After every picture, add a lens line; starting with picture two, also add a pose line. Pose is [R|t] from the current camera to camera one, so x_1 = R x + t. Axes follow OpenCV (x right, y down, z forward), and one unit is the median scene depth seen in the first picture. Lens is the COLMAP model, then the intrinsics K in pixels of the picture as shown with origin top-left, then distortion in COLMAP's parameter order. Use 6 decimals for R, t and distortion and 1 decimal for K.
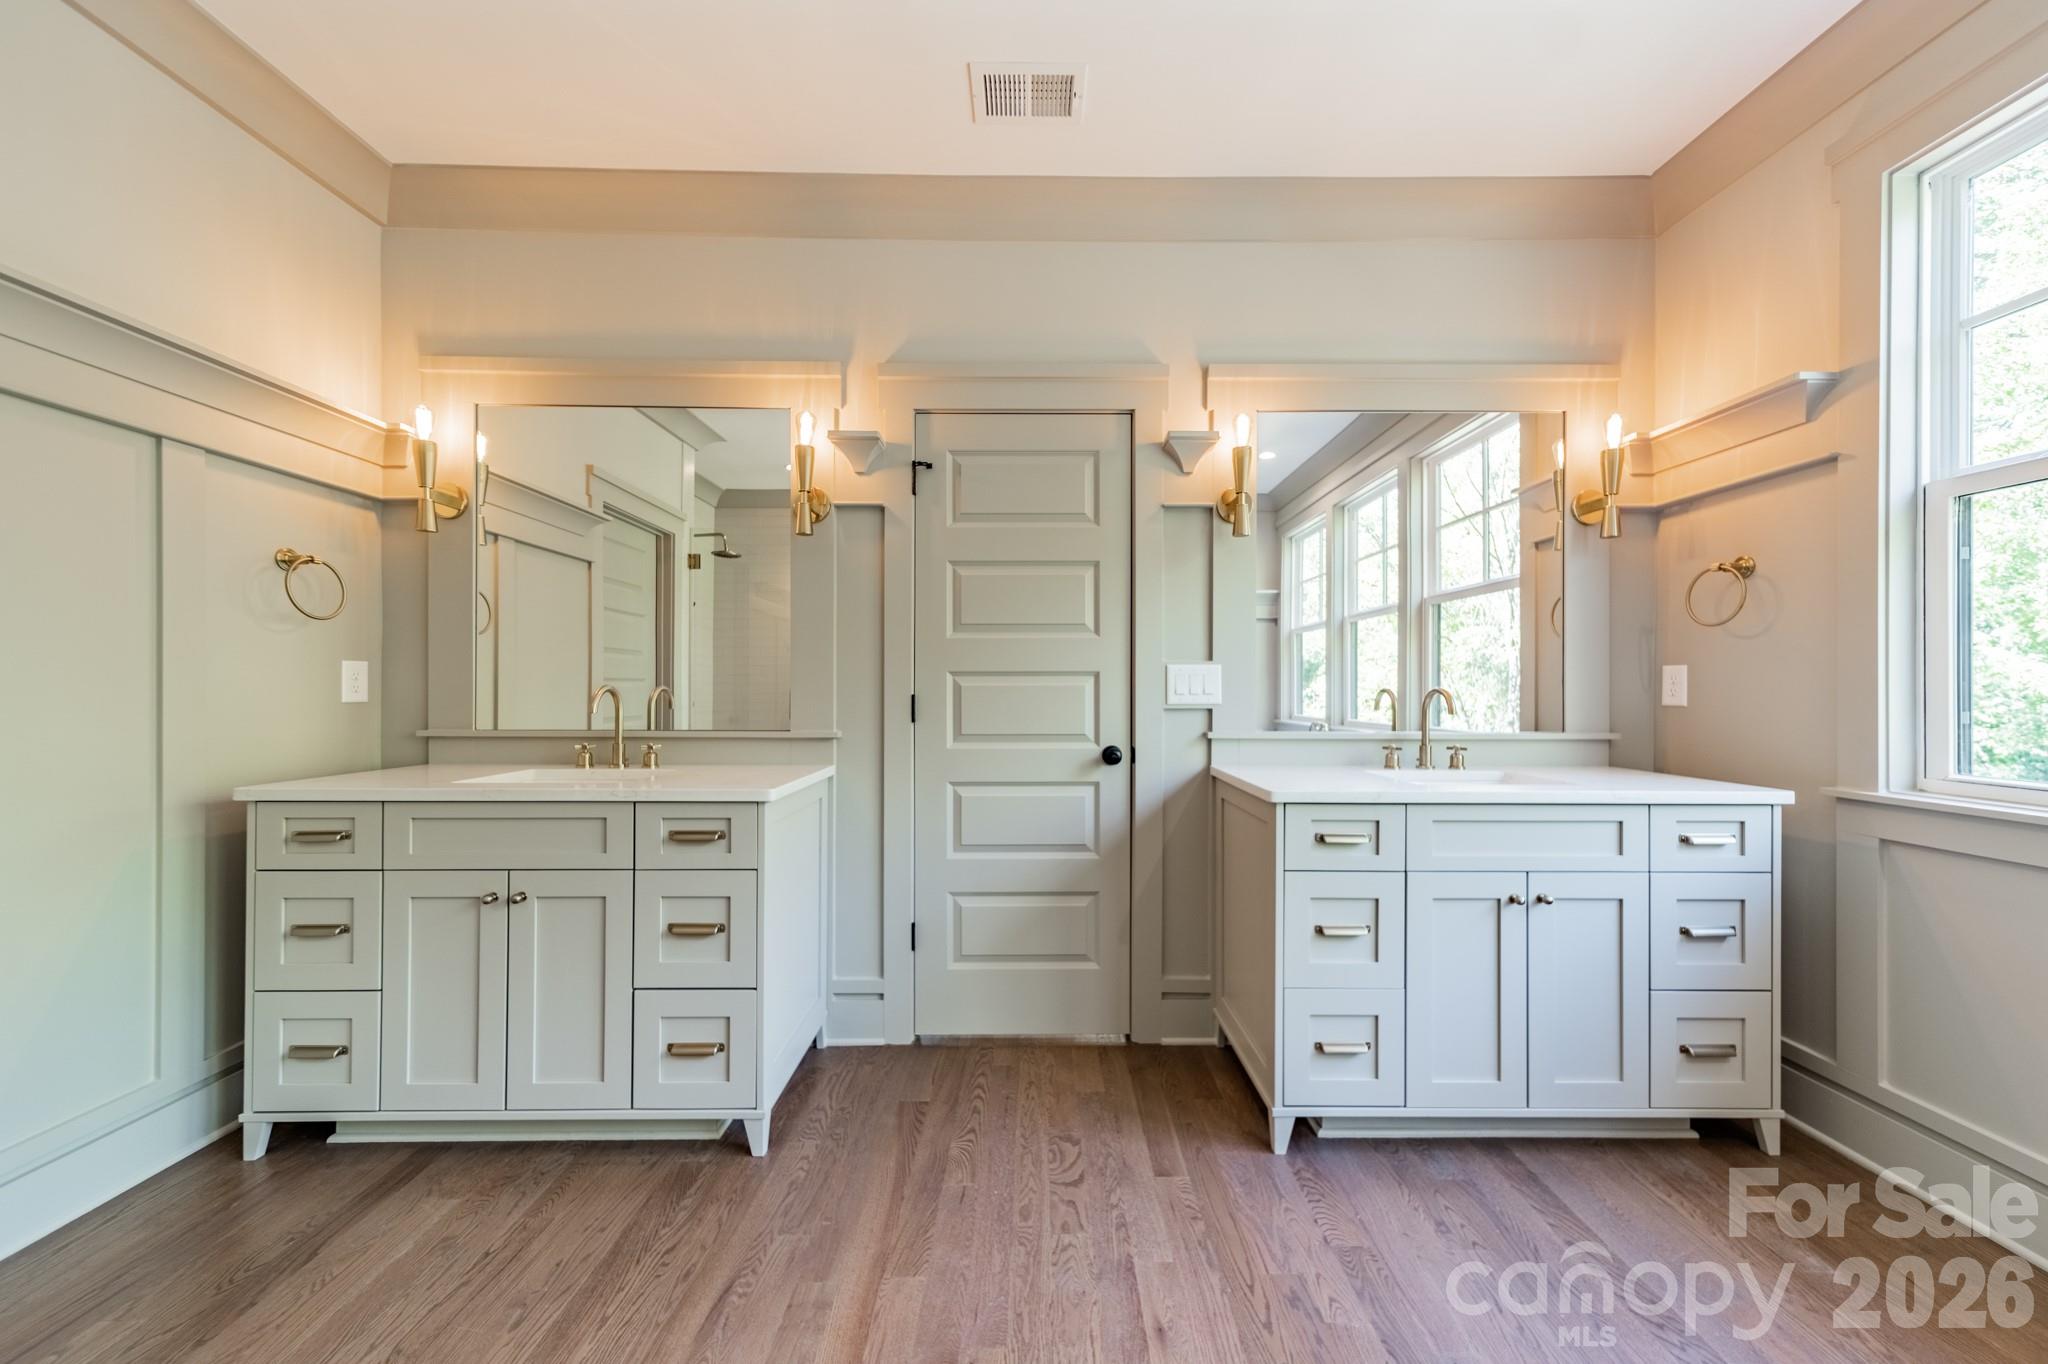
lens RADIAL K [[722.5, 0, 1034.4], [0, 722.5, 685.8], [0, 0, 1]] dist [0.008979, -0.000100]
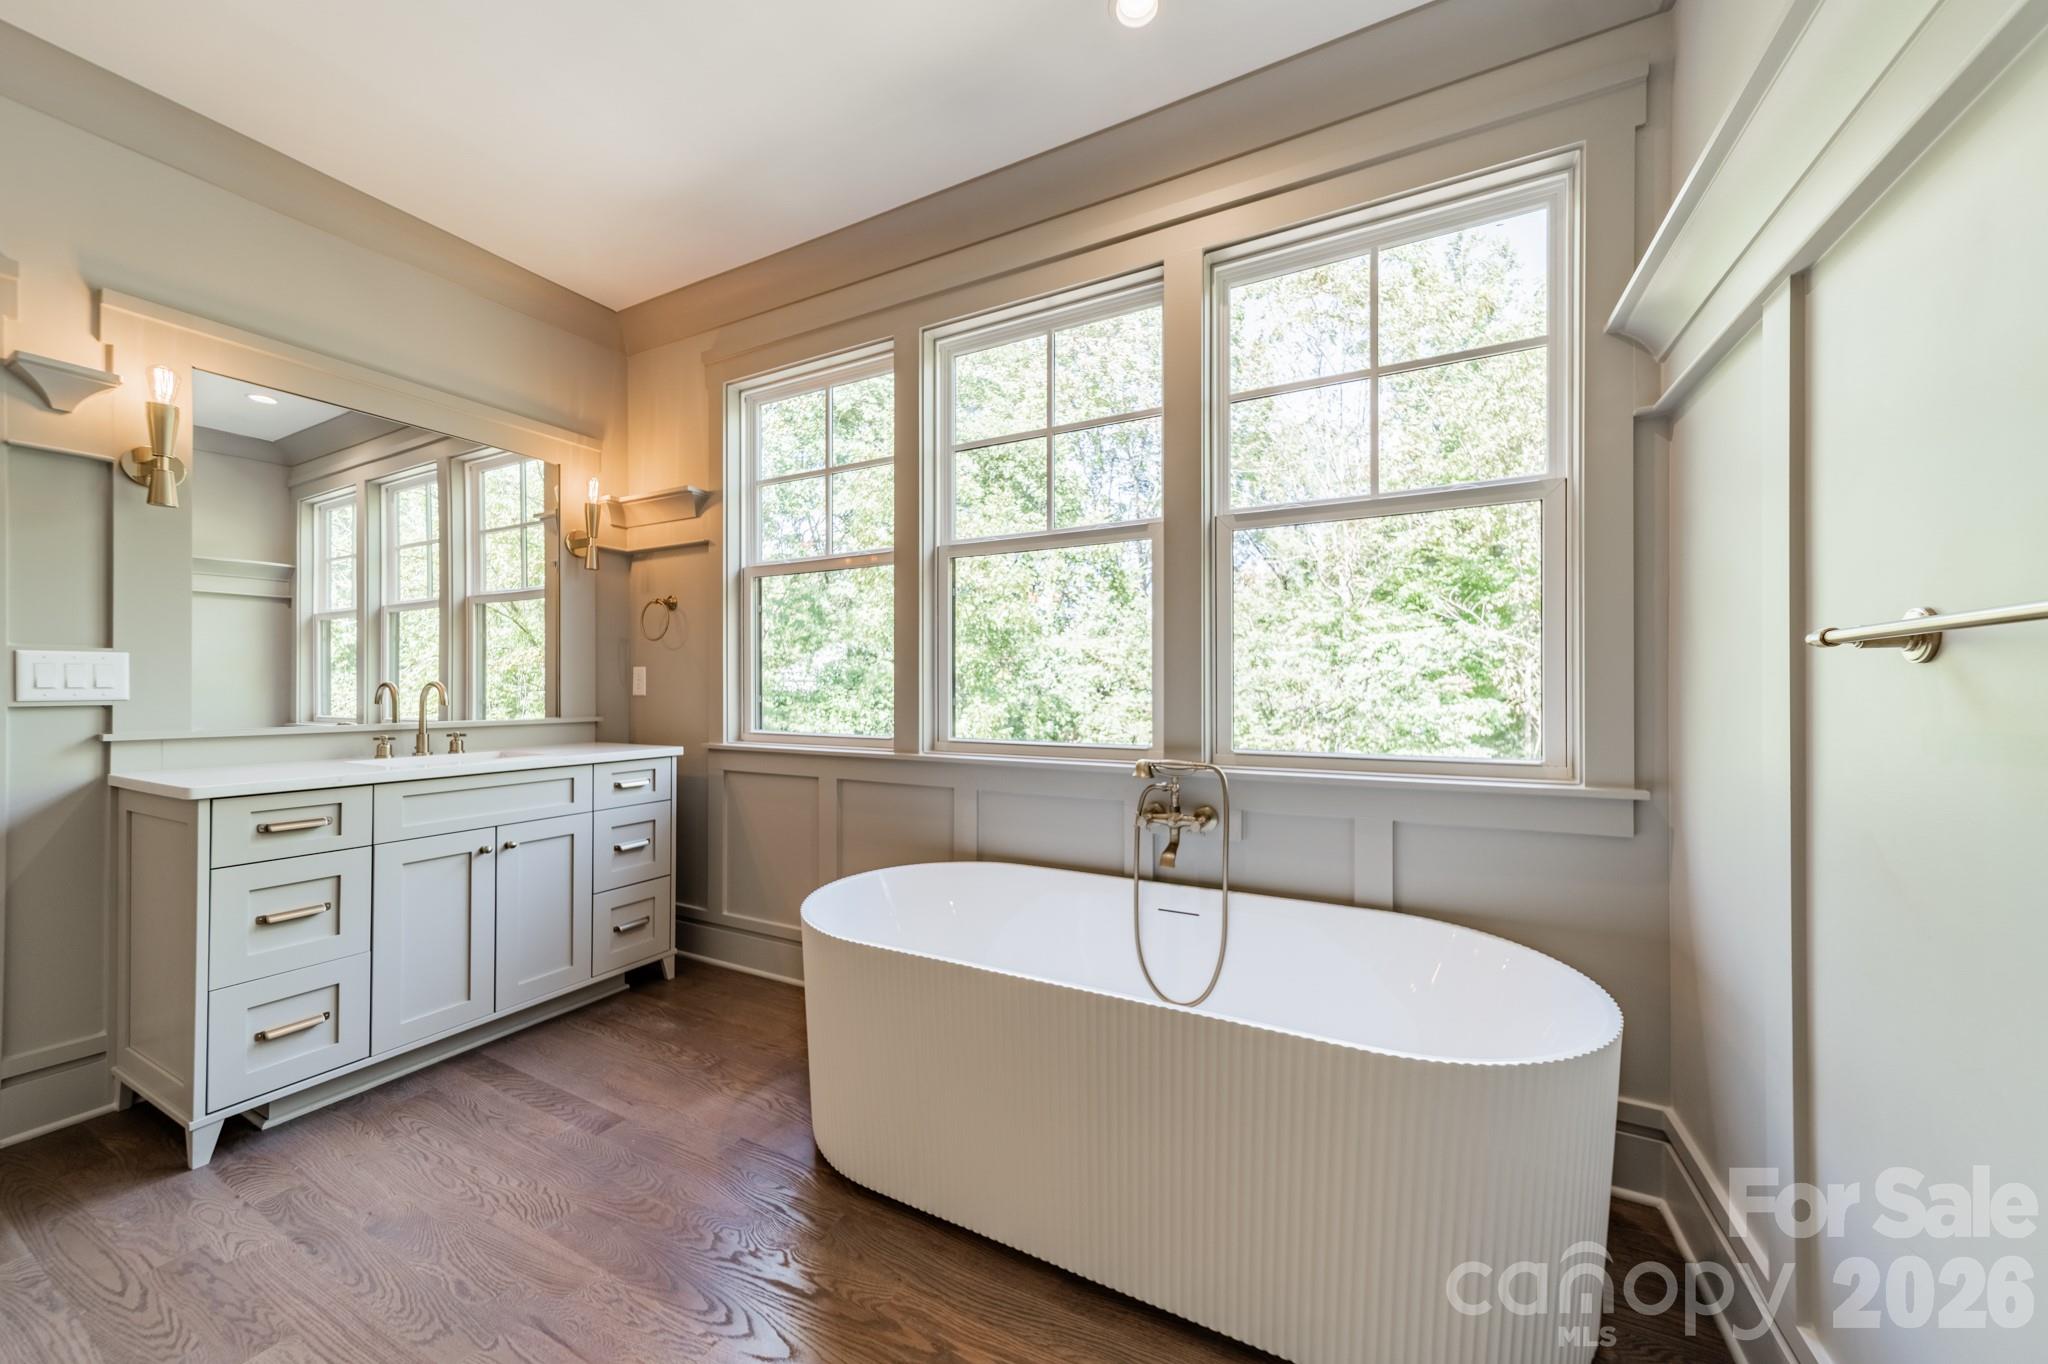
lens RADIAL K [[722.5, 0, 1034.4], [0, 722.5, 685.8], [0, 0, 1]] dist [0.008979, -0.000100]
pose [[0.466963, -0.000066, 0.884277, -0.003236], [-0.003094, 0.999994, 0.001708, 0.004877], [-0.884272, -0.003534, 0.466960, -0.374580]]
